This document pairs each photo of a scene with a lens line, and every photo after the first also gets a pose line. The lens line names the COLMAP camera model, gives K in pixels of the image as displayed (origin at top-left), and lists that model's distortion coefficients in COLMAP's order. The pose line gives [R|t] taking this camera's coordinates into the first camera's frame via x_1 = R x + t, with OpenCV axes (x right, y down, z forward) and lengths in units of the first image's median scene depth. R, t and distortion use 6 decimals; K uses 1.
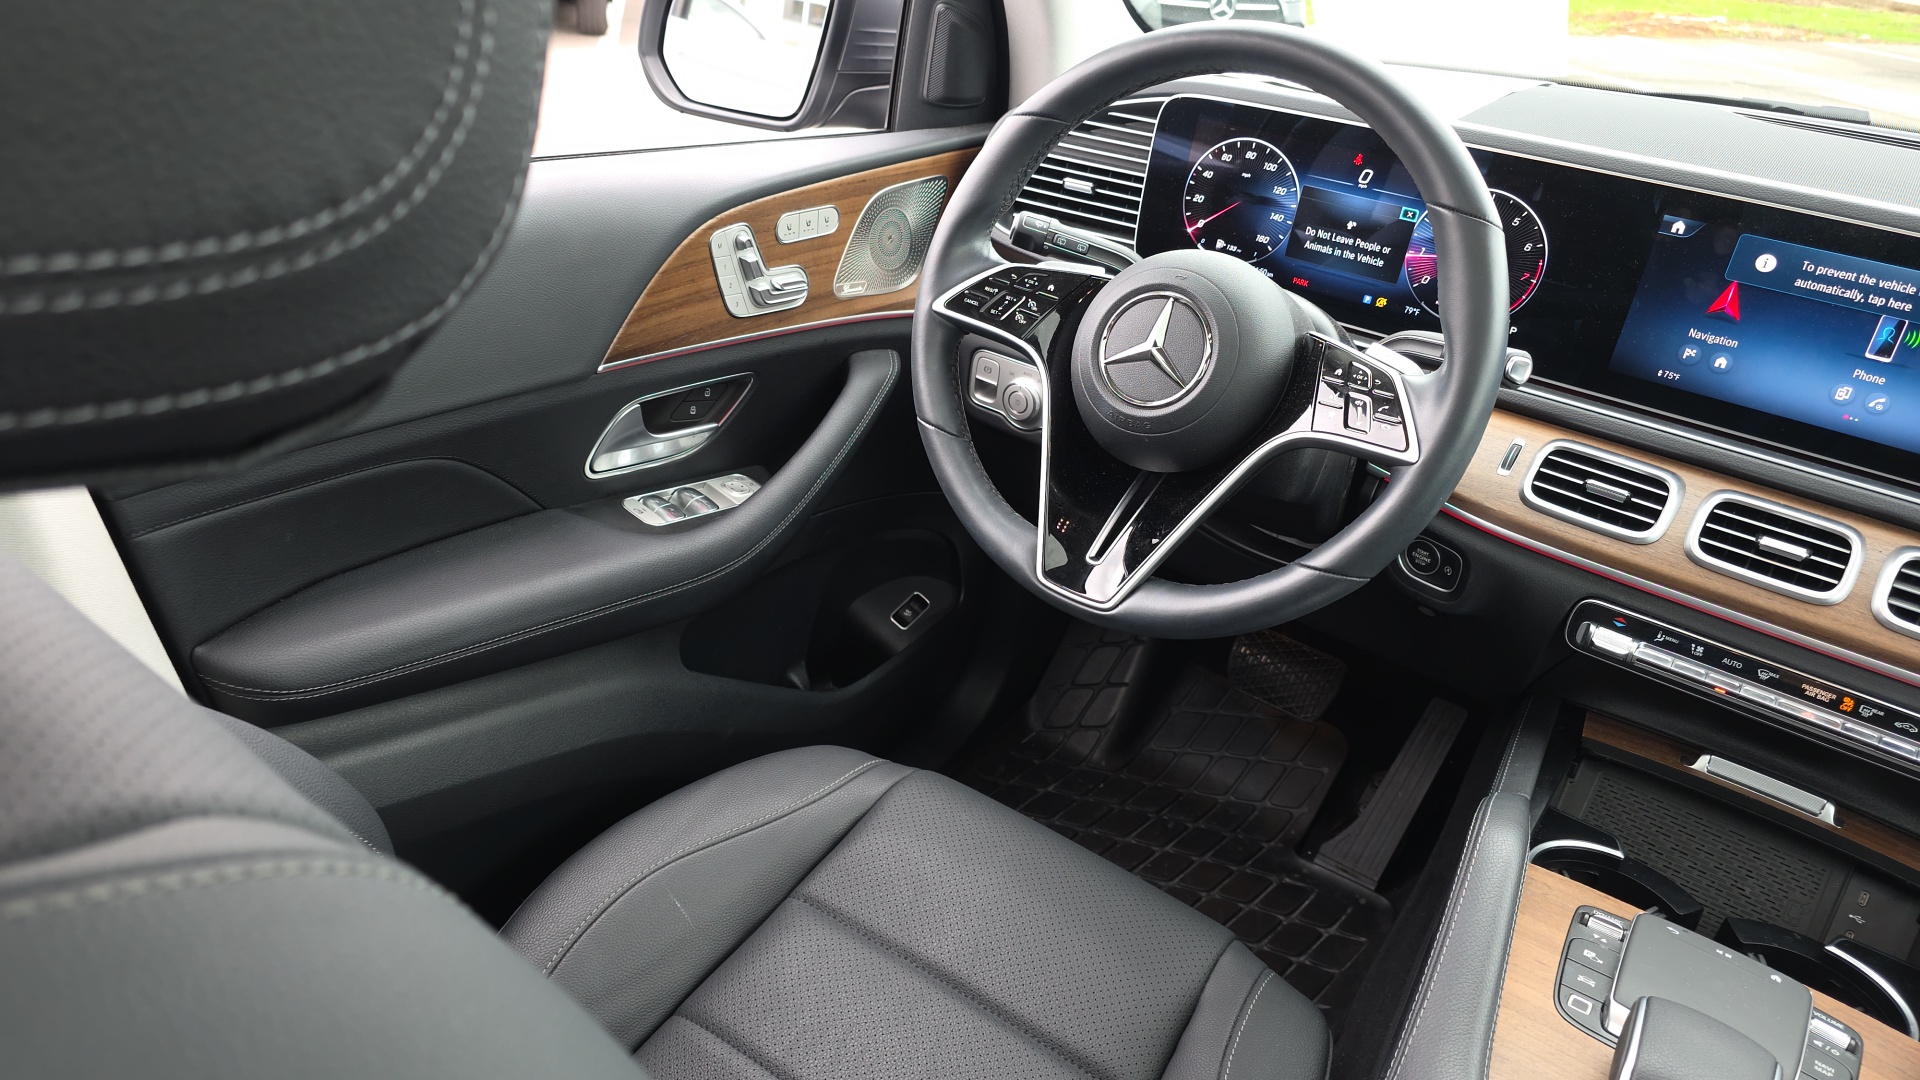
lens RADIAL K [[1289.8, 0, 925.4], [0, 1289.8, 518.8], [0, 0, 1]] dist [0.056032, -0.064133]
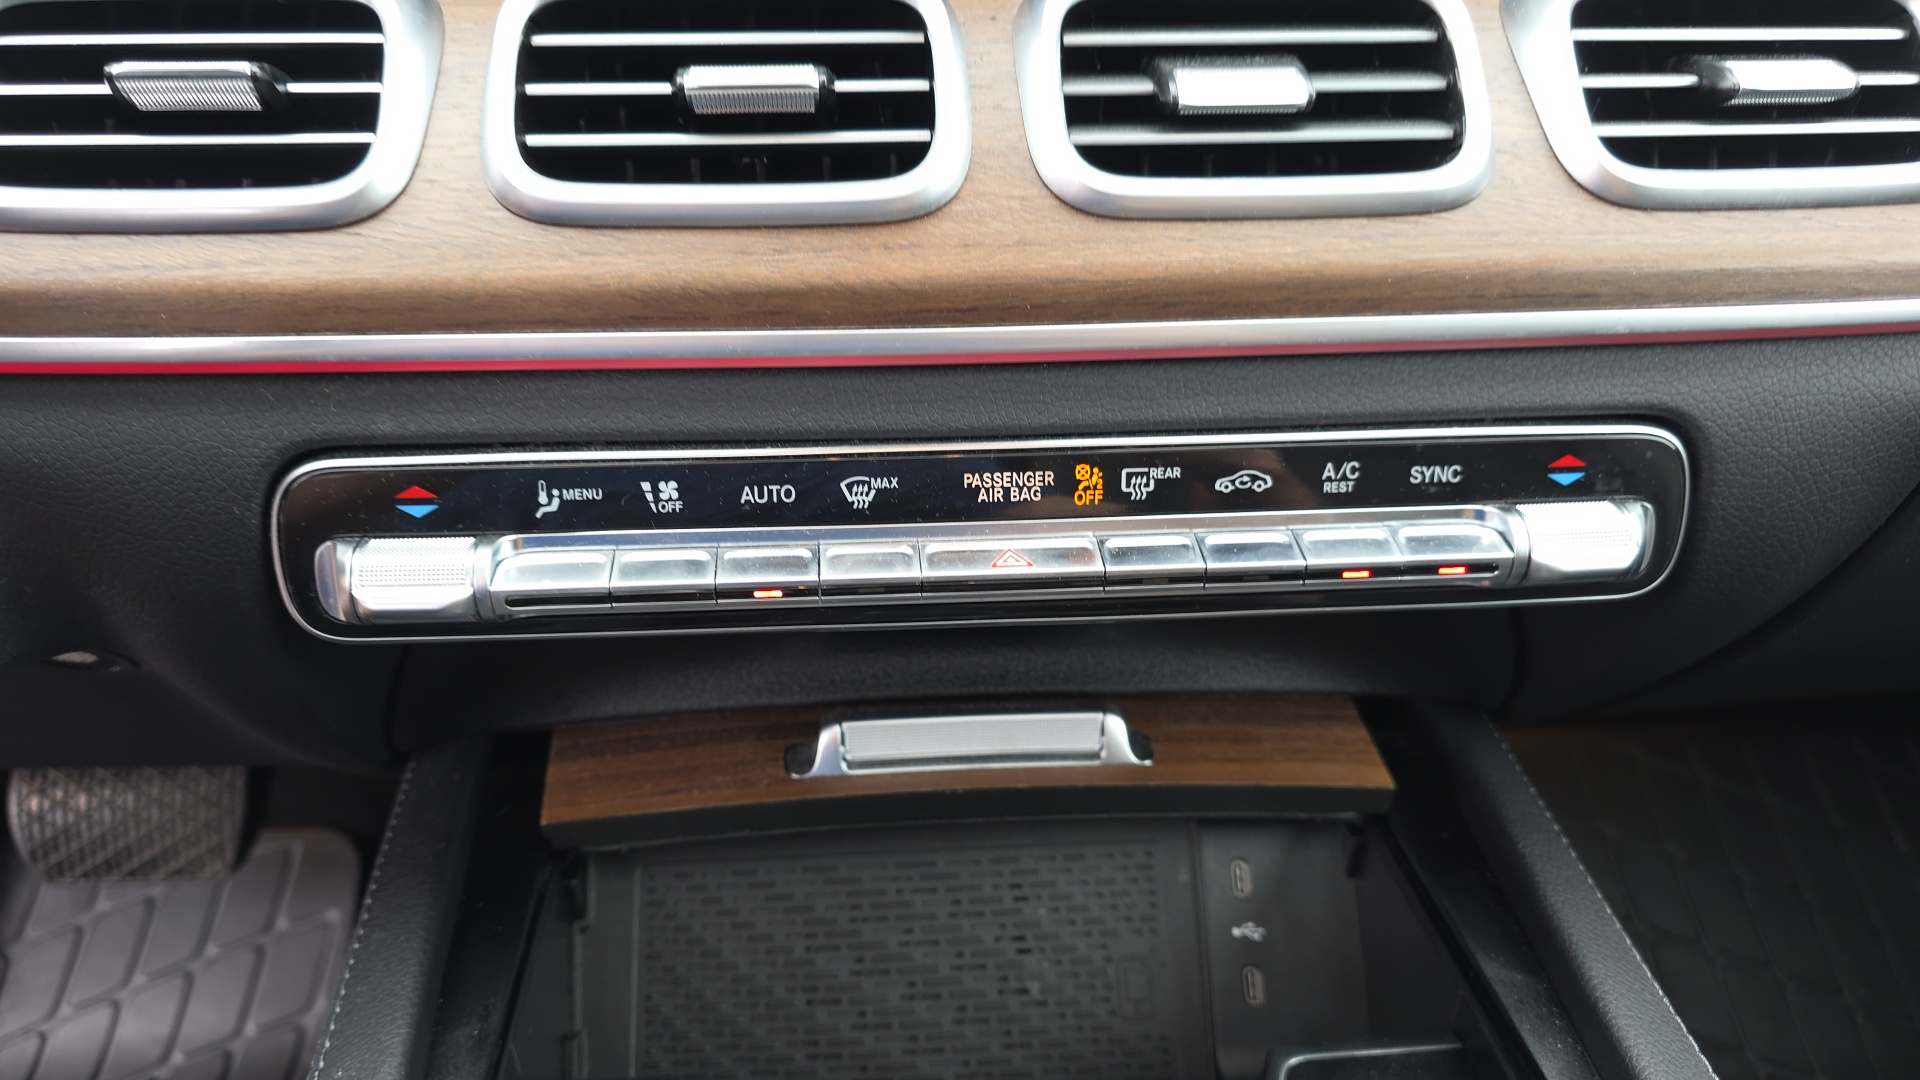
lens RADIAL K [[1289.8, 0, 922.3], [0, 1289.8, 529.5], [0, 0, 1]] dist [0.056032, -0.064133]
pose [[0.749303, -0.395338, 0.531275, 0.424582], [0.362173, 0.916285, 0.171032, 0.070117], [-0.554415, 0.064258, 0.829756, 0.642704]]
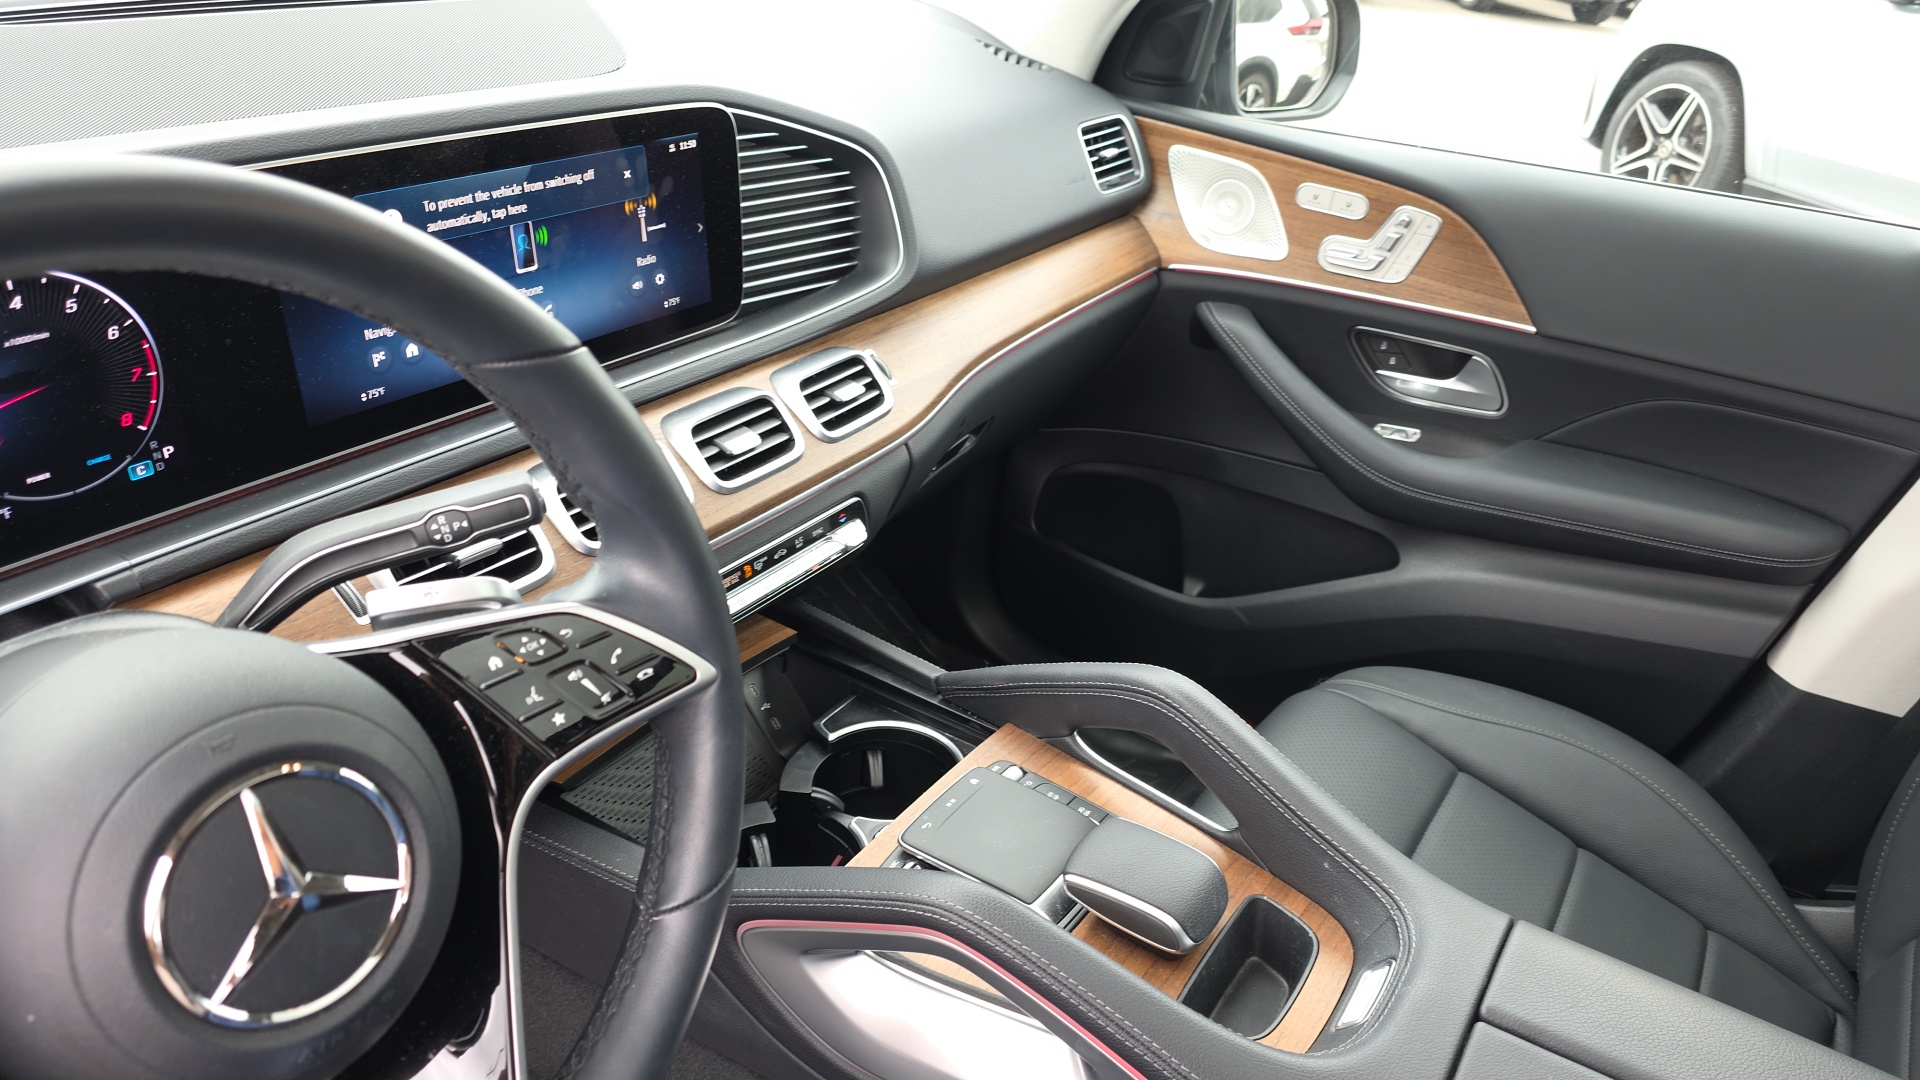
lens RADIAL K [[1289.8, 0, 975.4], [0, 1289.8, 543.9], [0, 0, 1]] dist [0.056032, -0.064133]
pose [[-0.063256, -0.575888, 0.815077, -0.118732], [0.360496, 0.748384, 0.556744, -0.328725], [-0.930614, 0.329049, 0.160266, 0.557715]]
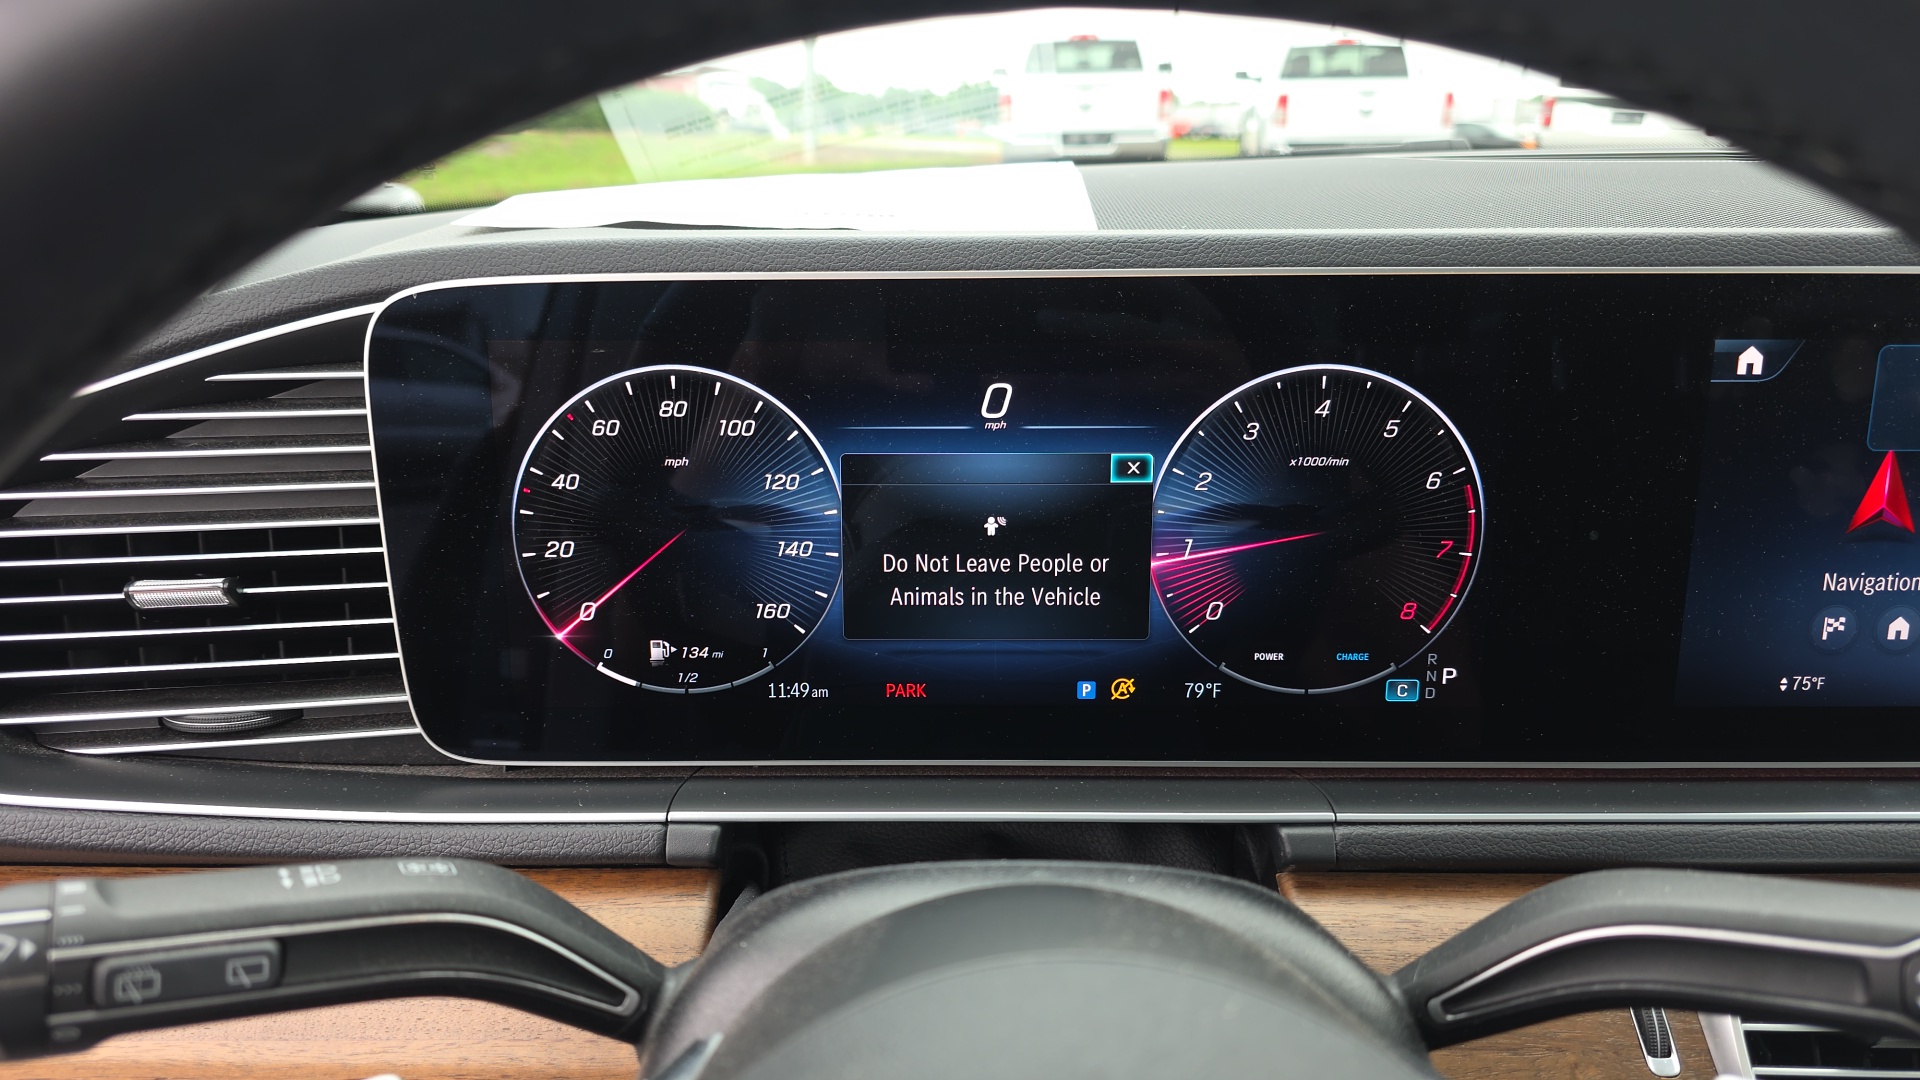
lens RADIAL K [[1289.8, 0, 943.1], [0, 1289.8, 536.0], [0, 0, 1]] dist [0.056032, -0.064133]
pose [[0.794921, -0.274424, 0.541103, 0.116719], [0.345235, 0.937988, -0.031469, -0.232173], [-0.498912, 0.211823, 0.840367, 0.738693]]
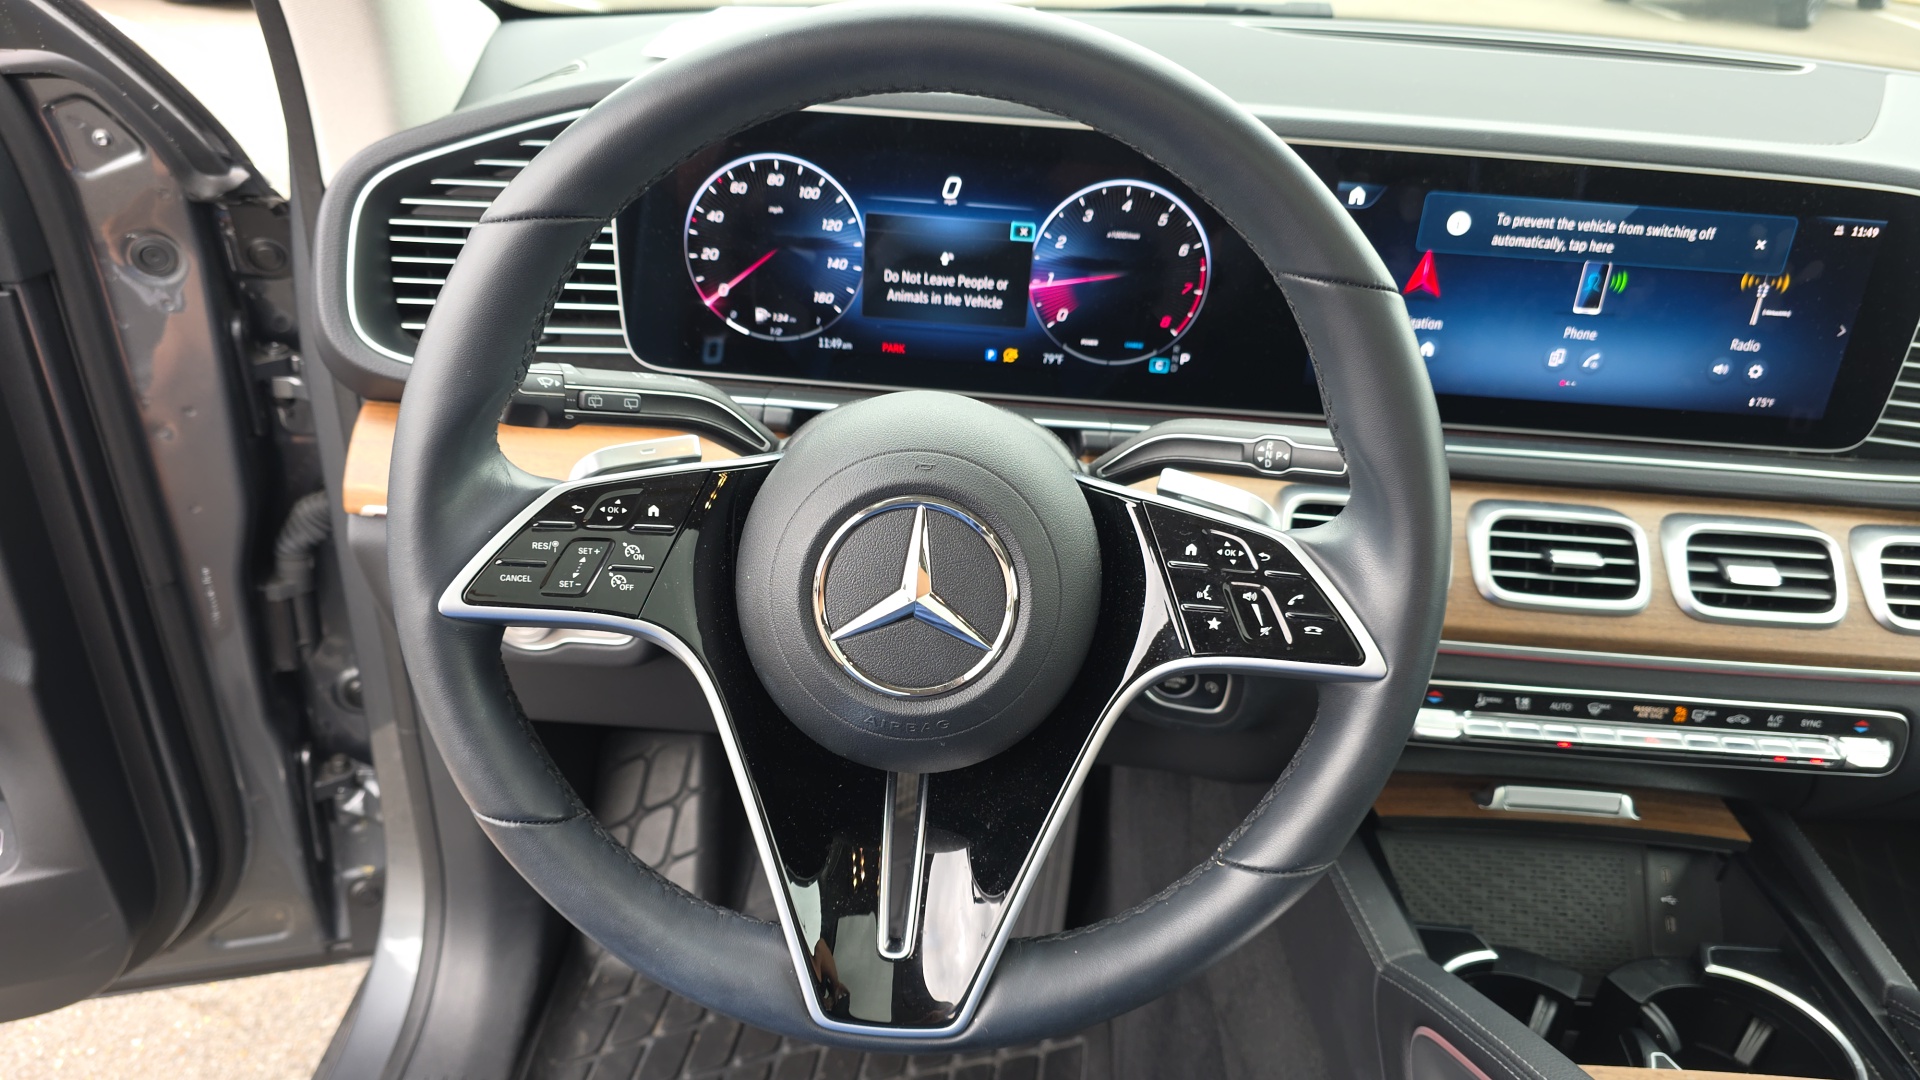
lens RADIAL K [[1289.8, 0, 957.1], [0, 1289.8, 553.0], [0, 0, 1]] dist [0.056032, -0.064133]
pose [[0.811684, -0.319682, 0.488848, -0.066878], [0.277360, 0.947503, 0.159090, -0.198175], [-0.514043, 0.006456, 0.857740, 0.424414]]
